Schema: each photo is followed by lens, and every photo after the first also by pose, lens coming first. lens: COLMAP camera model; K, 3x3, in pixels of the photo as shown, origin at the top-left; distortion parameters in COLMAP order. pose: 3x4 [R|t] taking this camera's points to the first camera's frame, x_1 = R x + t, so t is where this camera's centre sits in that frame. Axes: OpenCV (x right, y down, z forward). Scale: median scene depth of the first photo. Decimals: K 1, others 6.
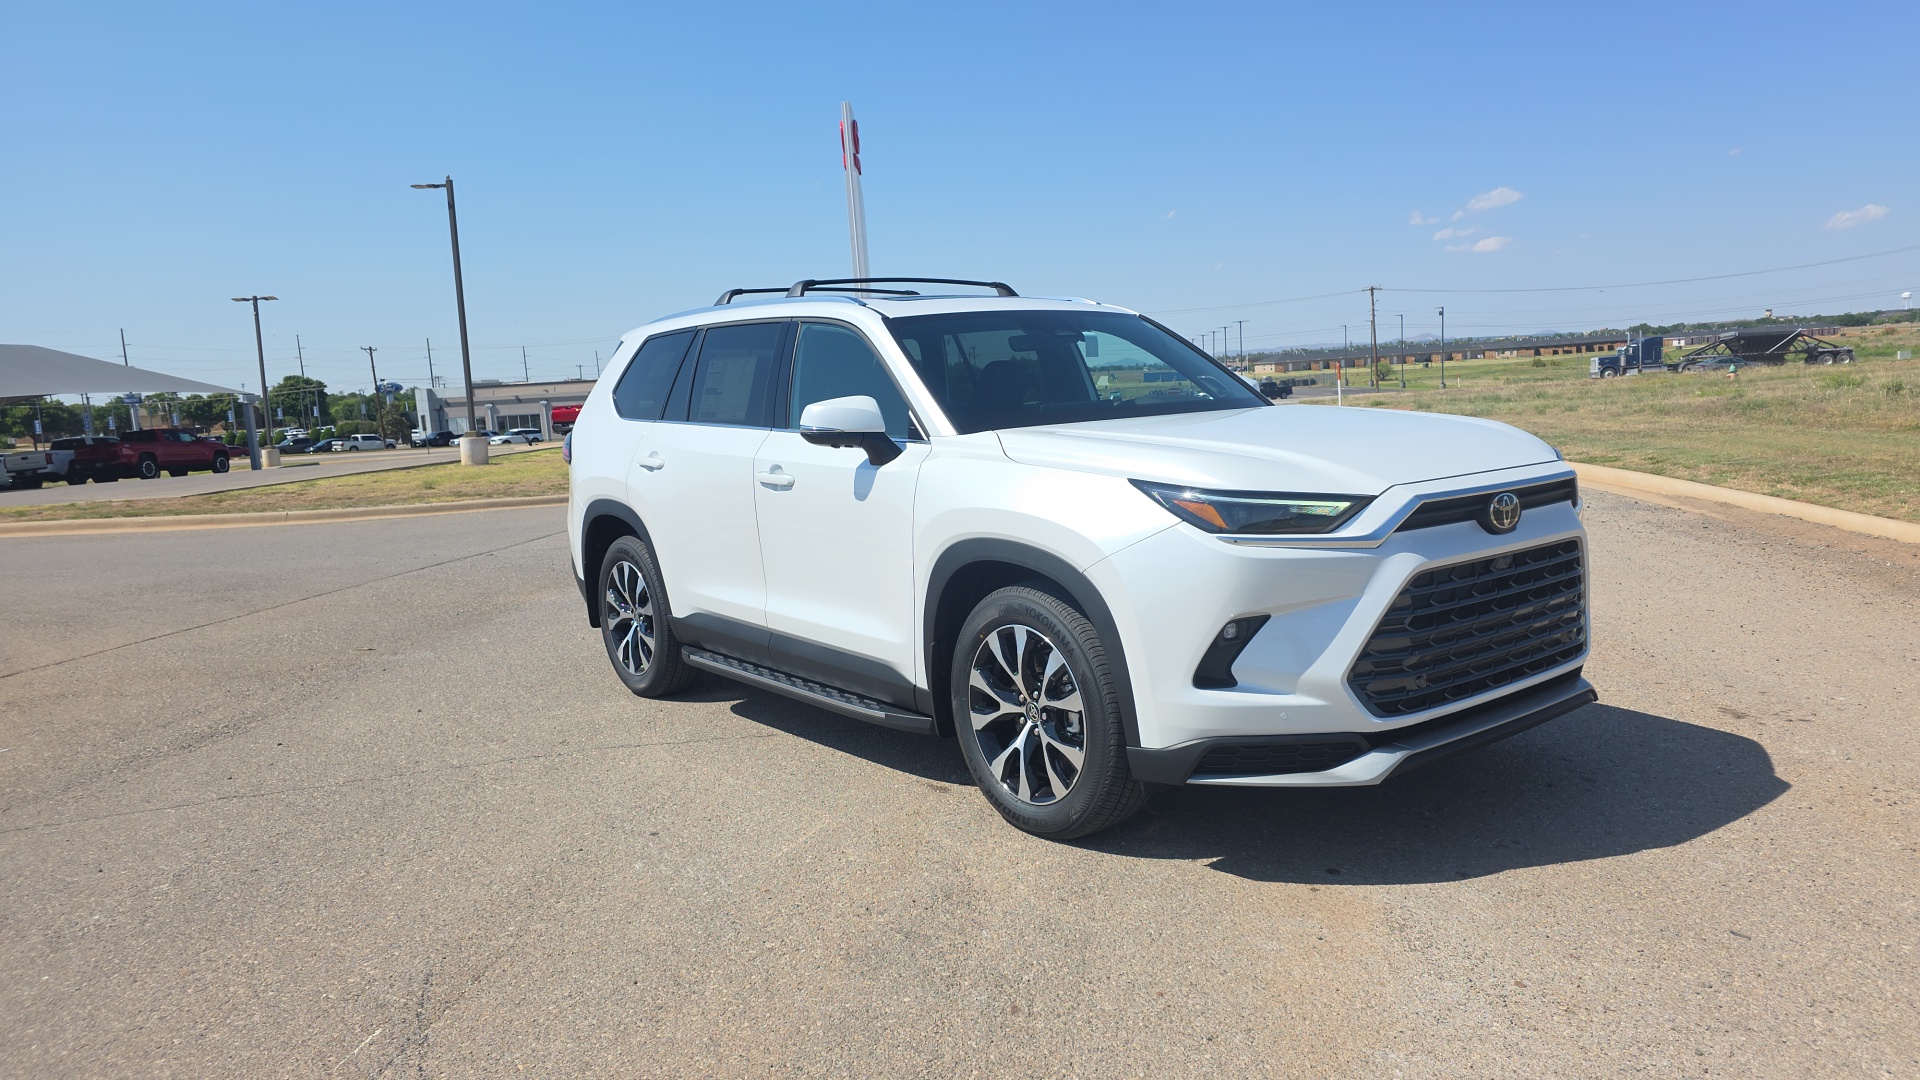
lens RADIAL K [[1250.5, 0, 1004.2], [0, 1250.5, 576.9], [0, 0, 1]] dist [0.035717, -0.048813]
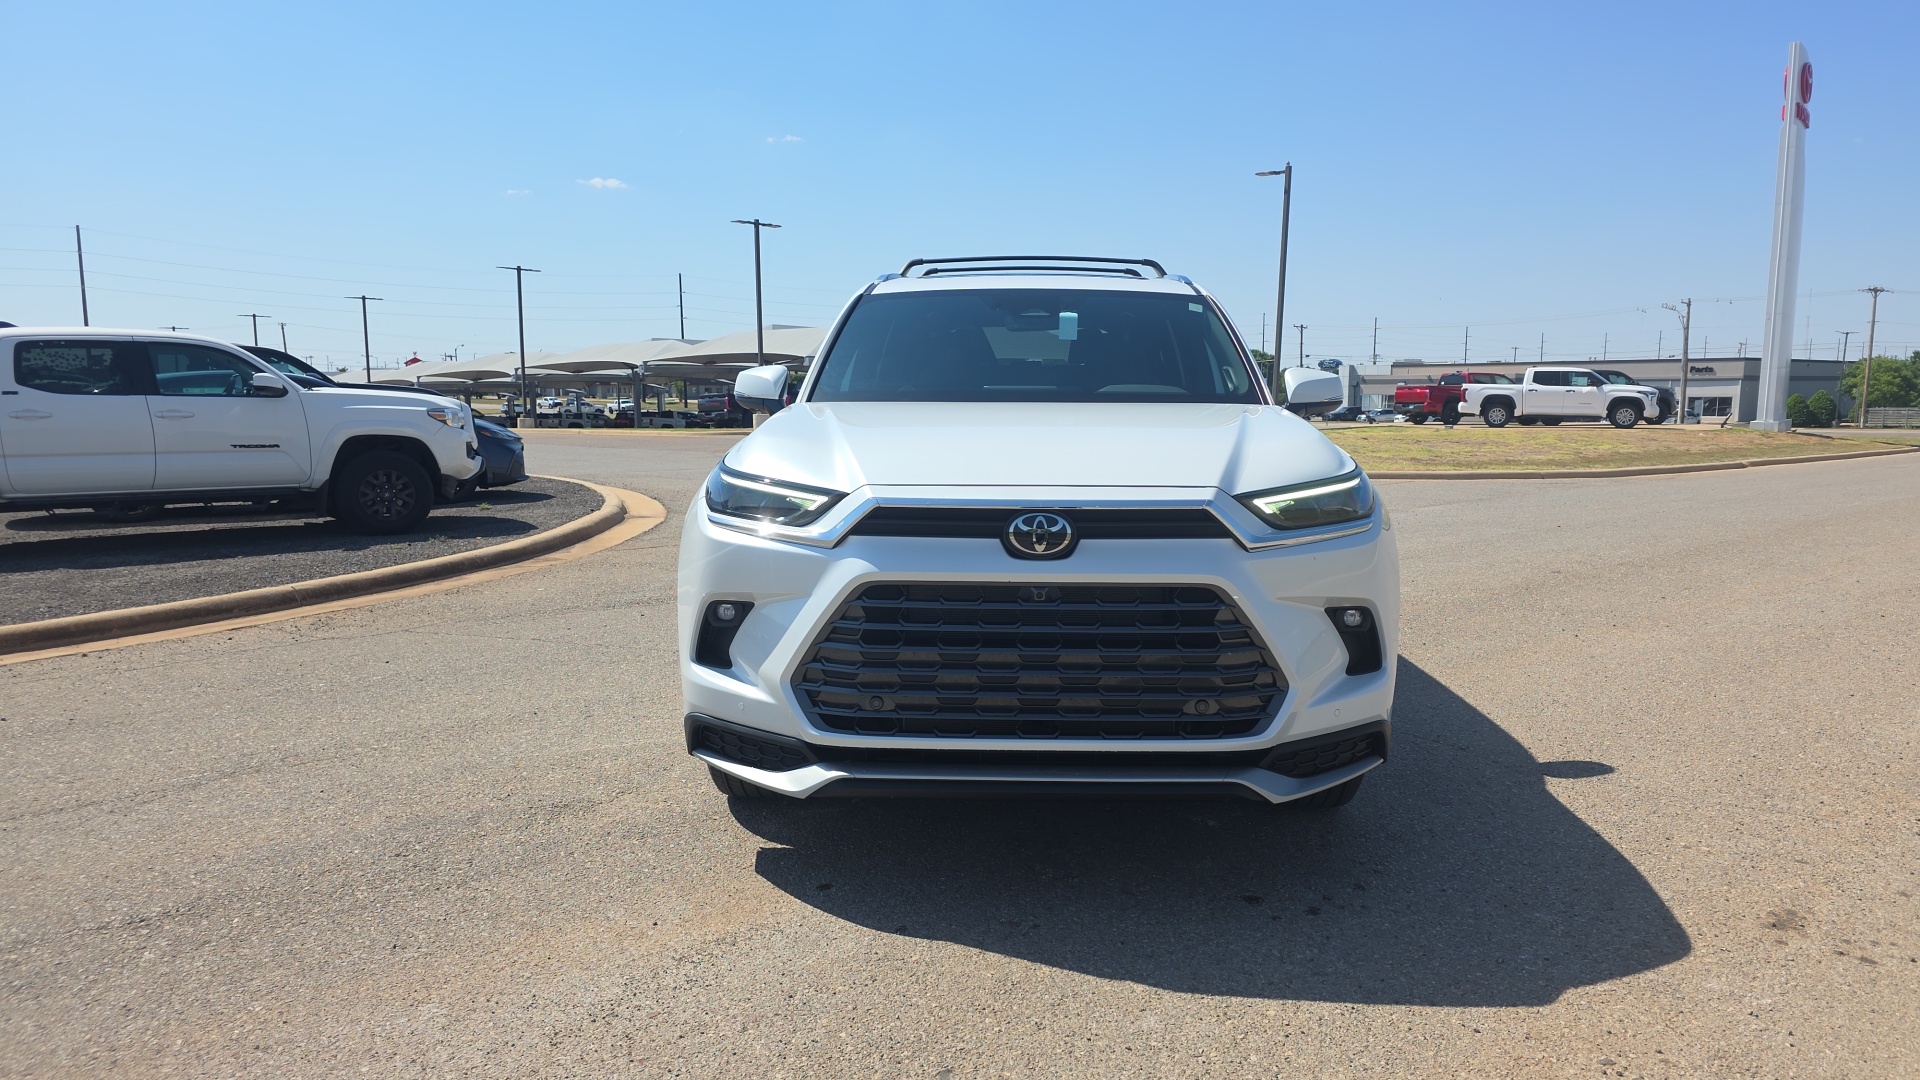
lens RADIAL K [[1269.8, 0, 1017.9], [0, 1269.8, 566.5], [0, 0, 1]] dist [0.055321, -0.053908]
pose [[0.775992, 0.140239, -0.614955, 0.906772], [-0.138117, 0.989088, 0.051274, -0.071009], [0.615435, 0.045148, 0.786894, 0.315921]]
